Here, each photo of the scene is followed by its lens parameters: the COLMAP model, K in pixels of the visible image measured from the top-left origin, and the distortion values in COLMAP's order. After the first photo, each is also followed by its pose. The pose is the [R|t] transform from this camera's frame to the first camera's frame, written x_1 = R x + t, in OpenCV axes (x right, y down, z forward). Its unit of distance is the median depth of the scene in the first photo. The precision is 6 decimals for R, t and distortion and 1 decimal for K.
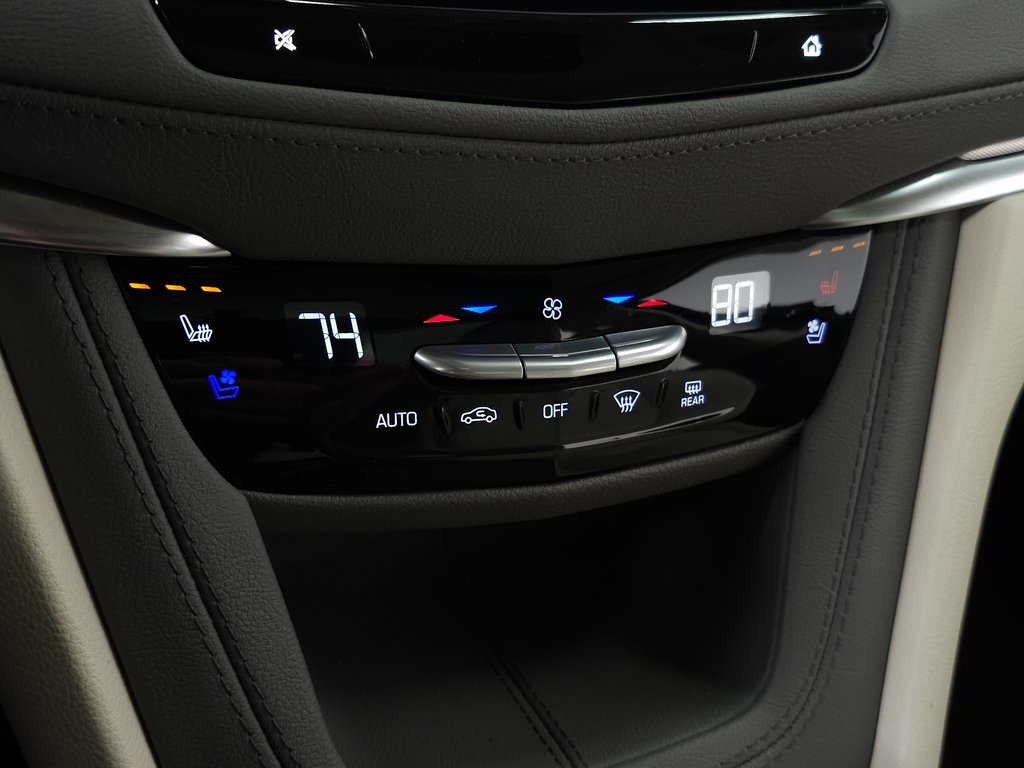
lens RADIAL K [[1157.8, 0, 509.5], [0, 1157.8, 392.3], [0, 0, 1]] dist [0.015358, 0.000000]
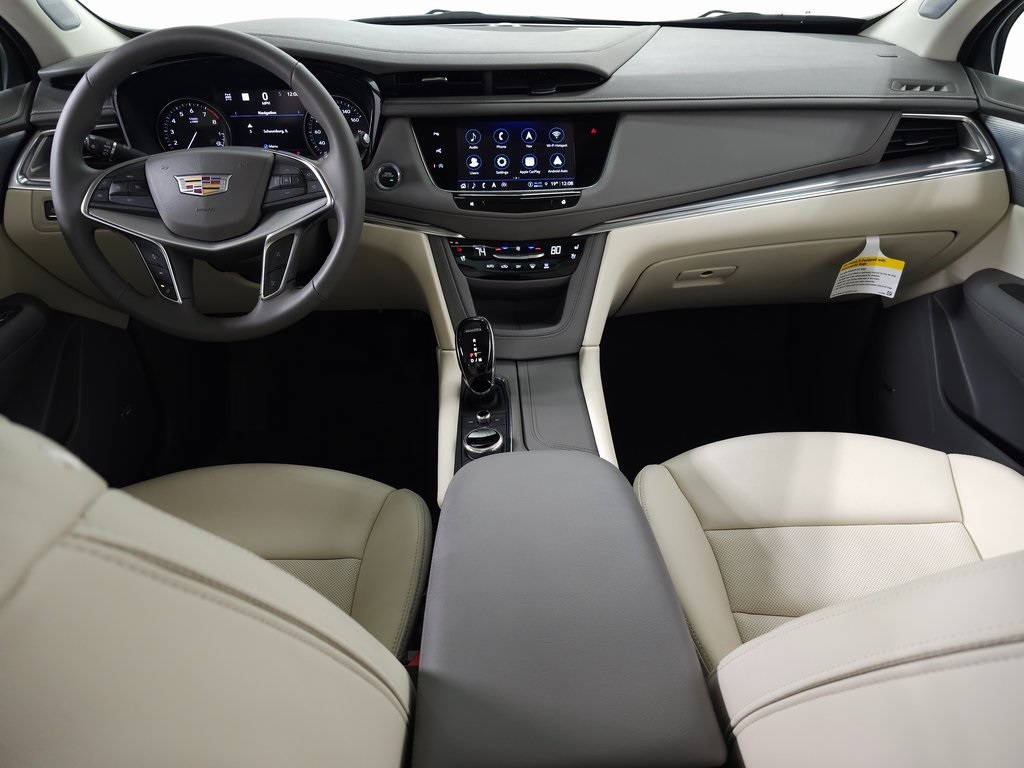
lens RADIAL K [[673.0, 0, 509.1], [0, 673.0, 382.4], [0, 0, 1]] dist [0.037746, -0.042036]
pose [[0.942453, 0.042008, -0.331689, 1.196117], [-0.065078, 0.996149, -0.058750, 0.836716], [0.327943, 0.076954, 0.941558, -2.250028]]
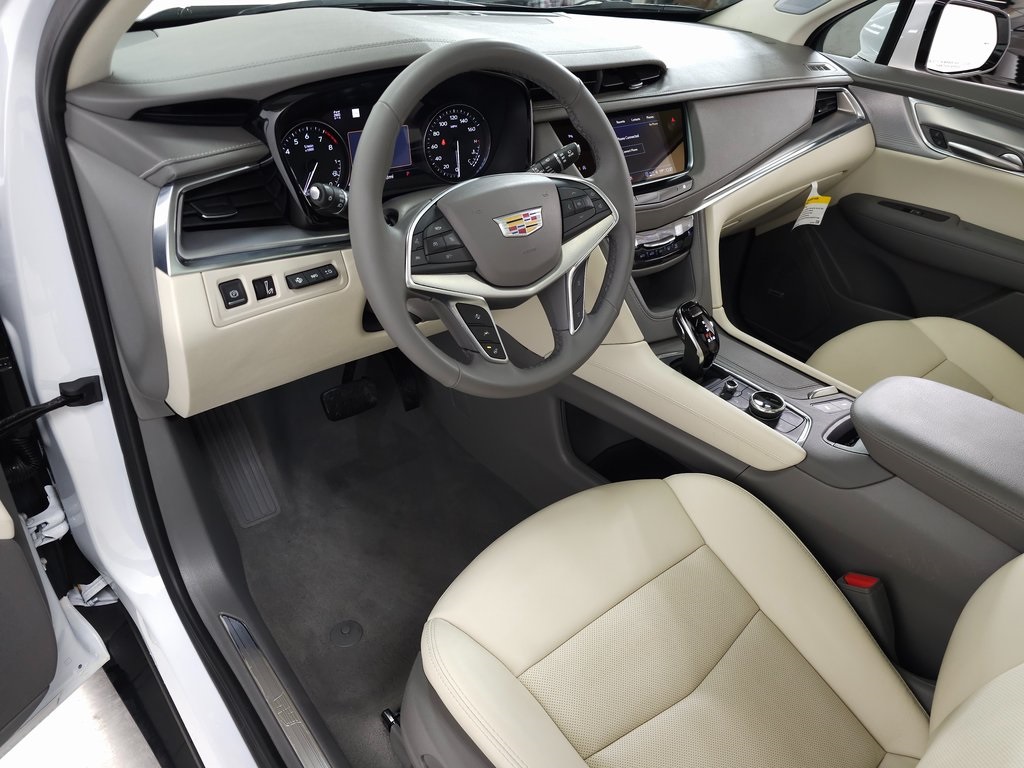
lens RADIAL K [[673.0, 0, 517.7], [0, 673.0, 389.0], [0, 0, 1]] dist [0.037746, -0.042036]
pose [[0.939515, -0.247932, 0.236306, -1.838799], [0.241883, 0.968760, 0.054733, 0.372208], [-0.242494, 0.005736, 0.970136, -2.499683]]
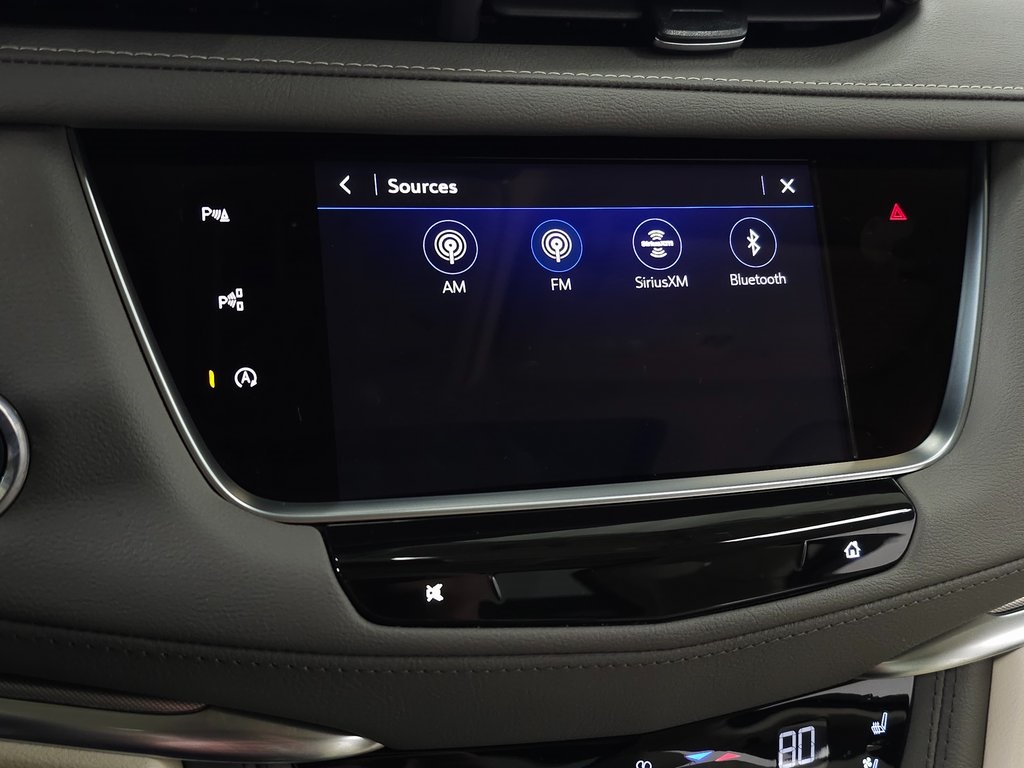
lens RADIAL K [[1135.4, 0, 518.6], [0, 1135.4, 385.0], [0, 0, 1]] dist [0.034449, 0.000000]
pose [[0.998379, -0.006673, -0.056531, -0.023578], [-0.001769, 0.988988, -0.147982, -0.303872], [0.056896, 0.147842, 0.987373, -0.245124]]
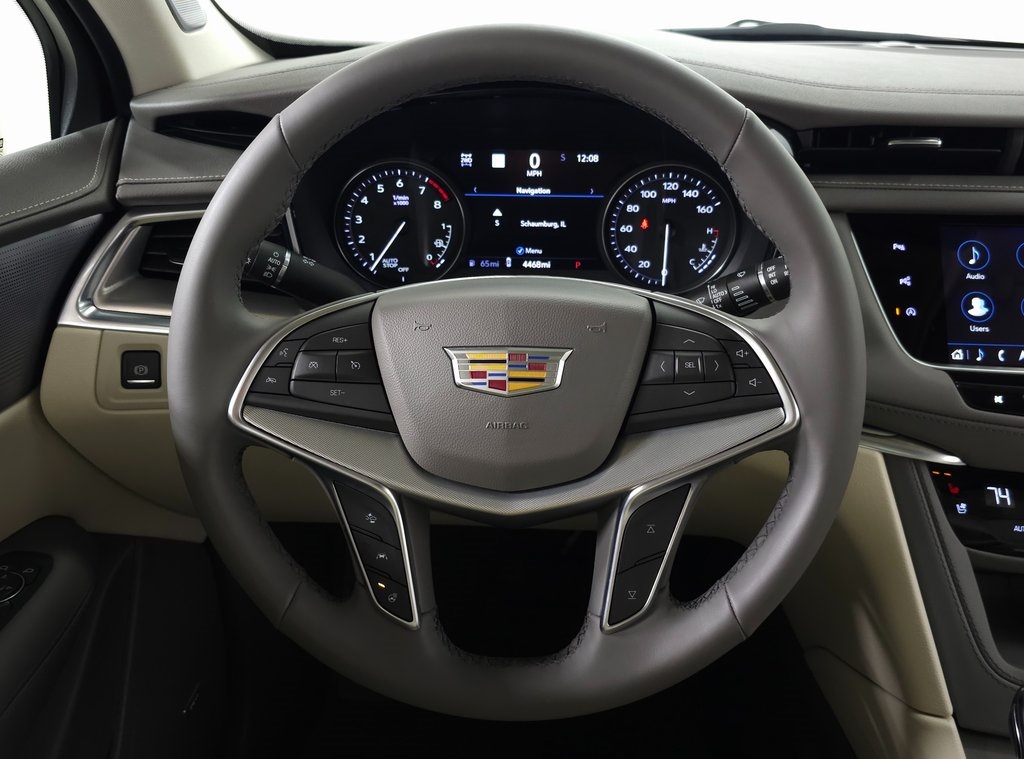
lens RADIAL K [[854.5, 0, 511.6], [0, 854.5, 377.6], [0, 0, 1]] dist [0.055060, -0.095852]
pose [[0.911668, 0.050494, -0.407813, -0.394188], [-0.131991, 0.975816, -0.174244, 0.193294], [0.389152, 0.212680, 0.896286, -1.424449]]
